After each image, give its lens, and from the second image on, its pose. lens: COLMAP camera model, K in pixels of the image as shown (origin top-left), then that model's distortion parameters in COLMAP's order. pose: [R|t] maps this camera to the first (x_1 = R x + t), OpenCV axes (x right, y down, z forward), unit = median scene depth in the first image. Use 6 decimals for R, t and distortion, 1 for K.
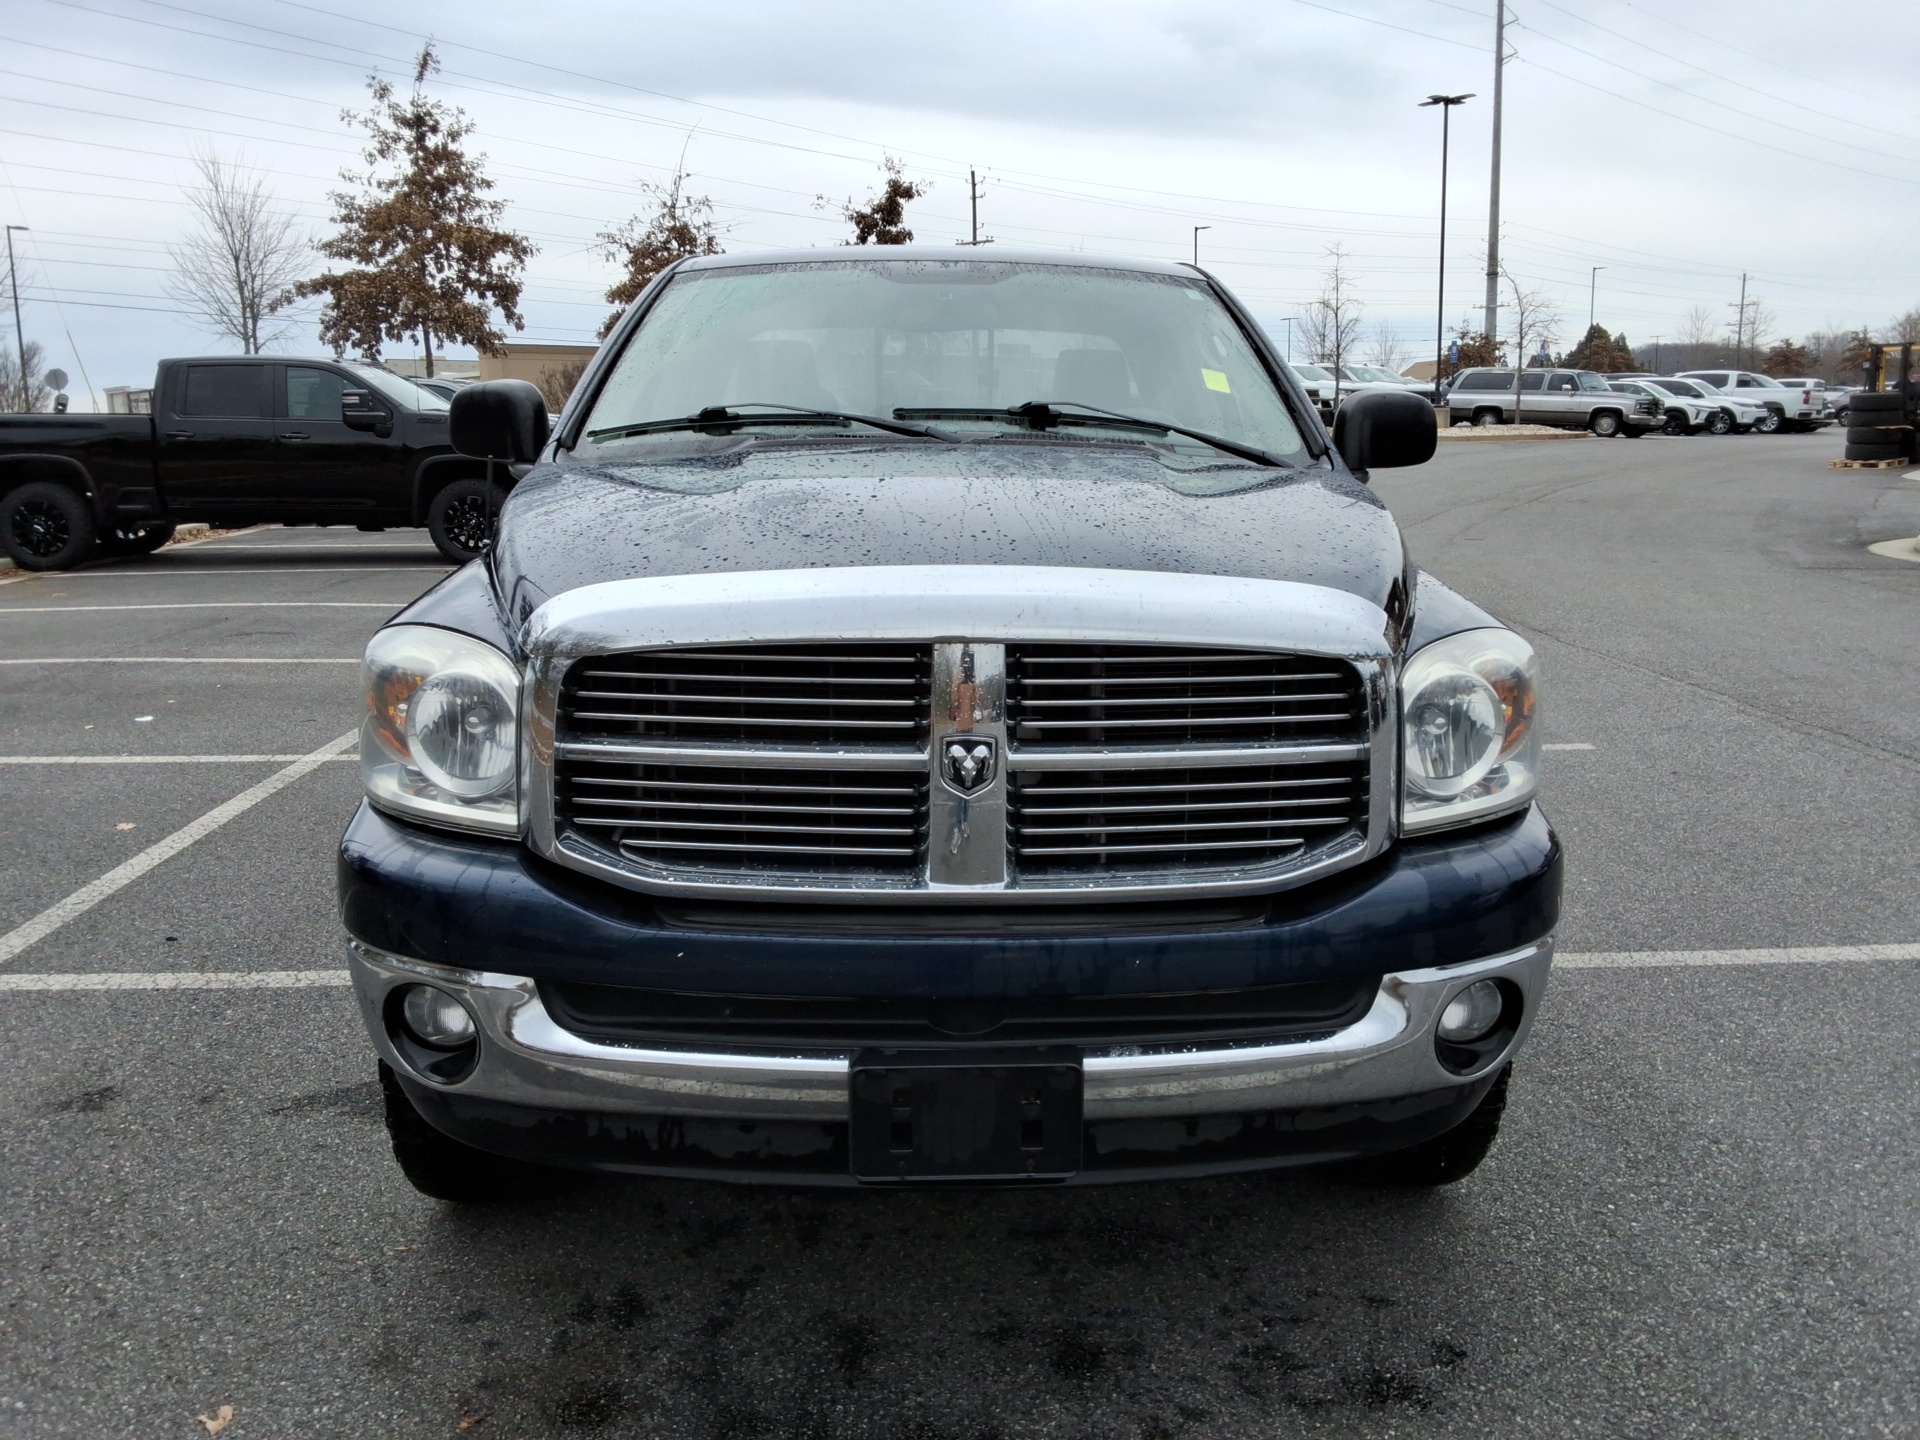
lens RADIAL K [[1529.5, 0, 964.2], [0, 1529.5, 721.2], [0, 0, 1]] dist [0.104058, -0.151167]
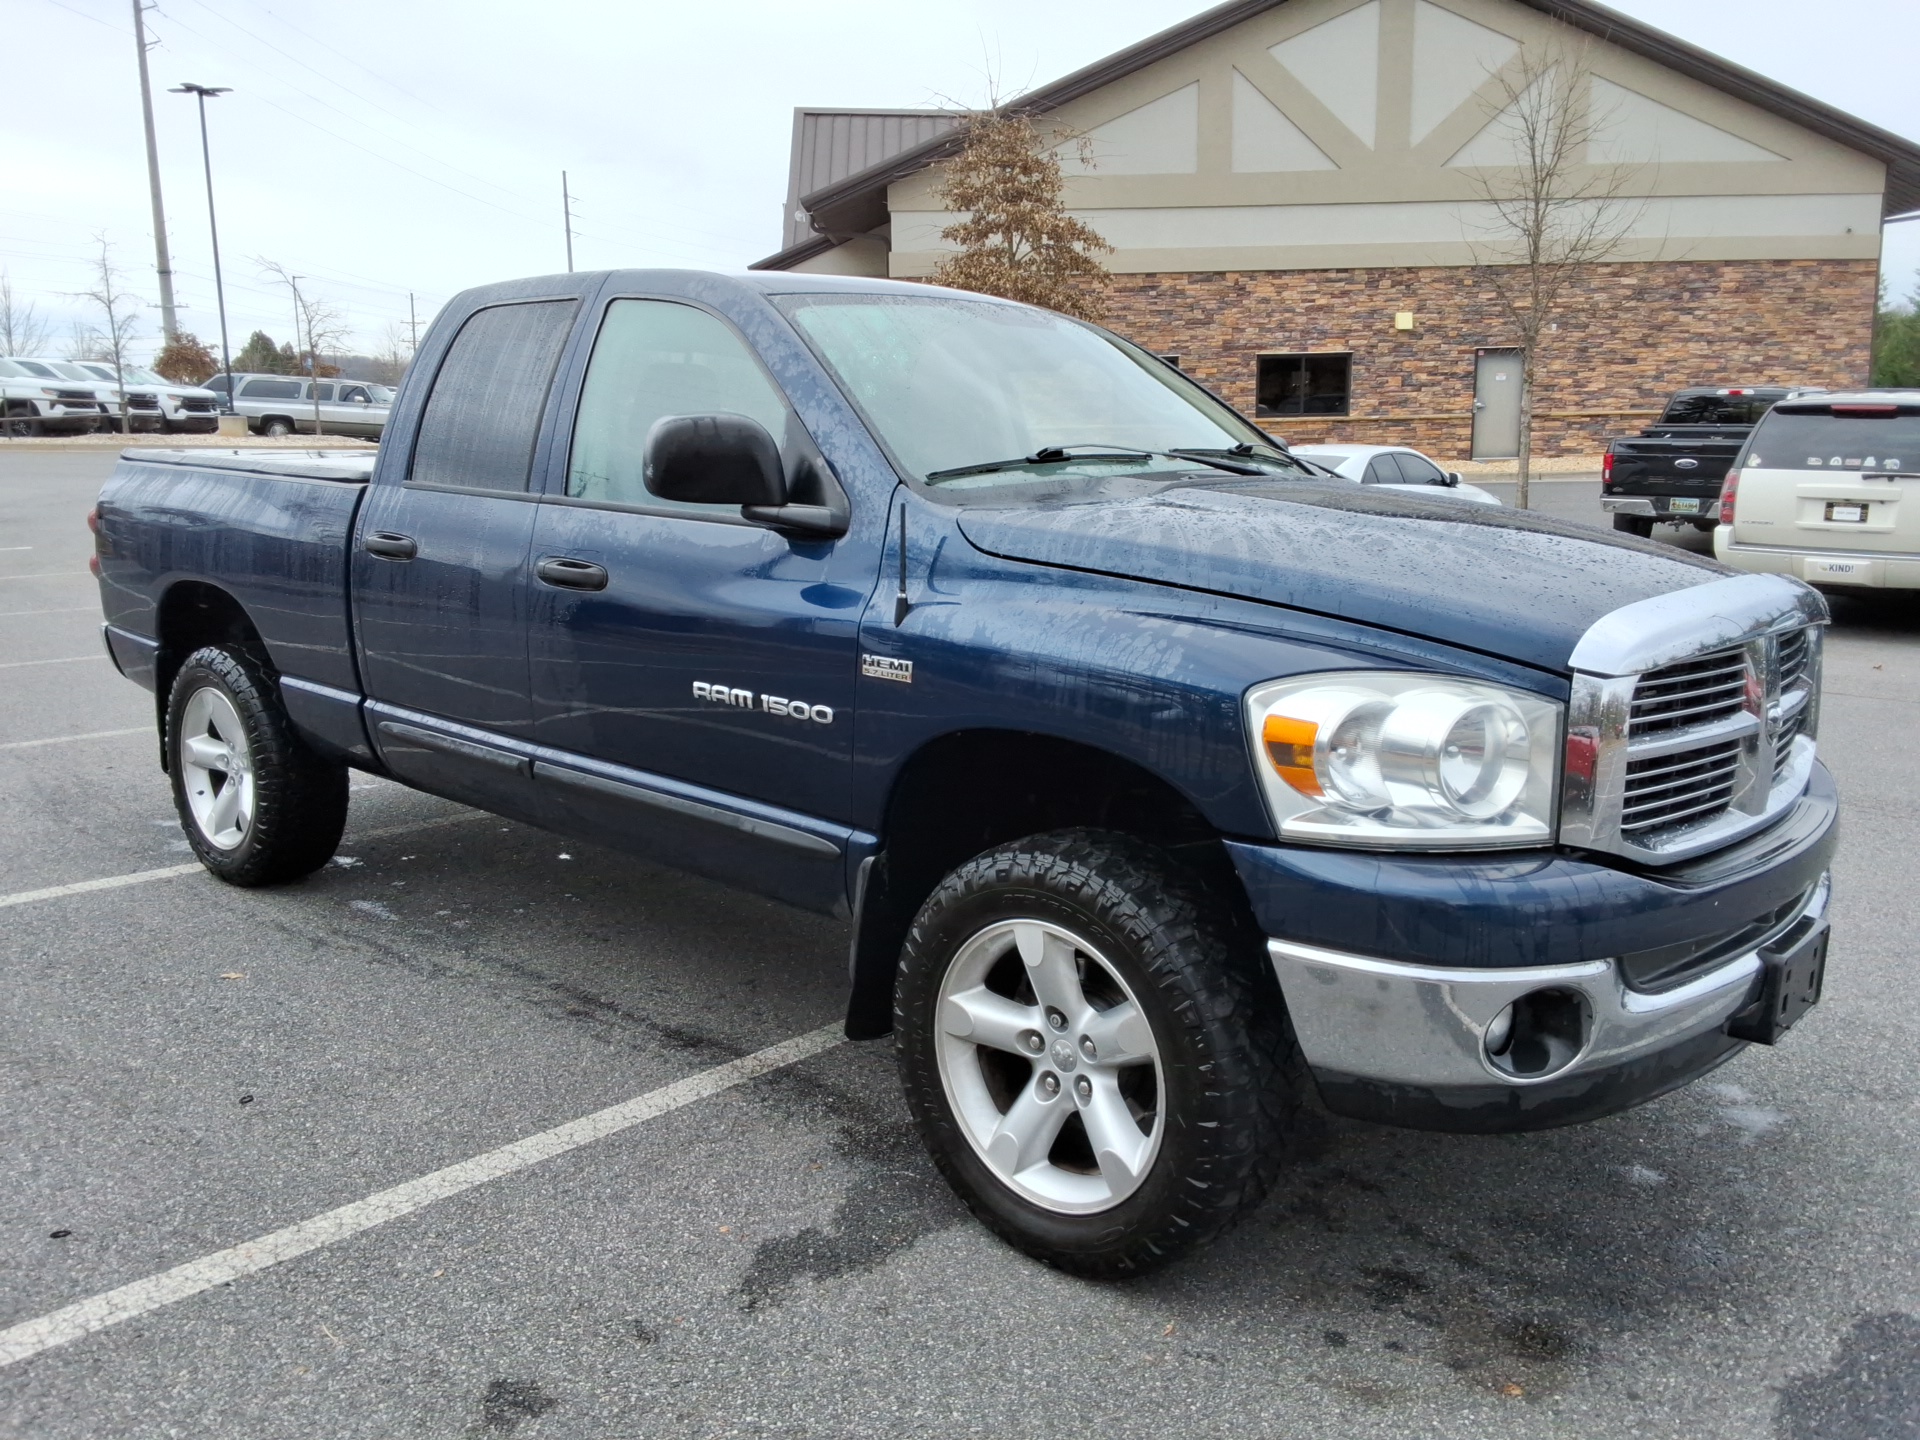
lens RADIAL K [[1529.5, 0, 971.0], [0, 1529.5, 726.0], [0, 0, 1]] dist [0.104058, -0.151167]
pose [[0.692710, -0.118566, 0.711403, -0.927917], [0.120710, 0.991540, 0.047717, -0.077058], [-0.711043, 0.052820, 0.701162, 0.342571]]
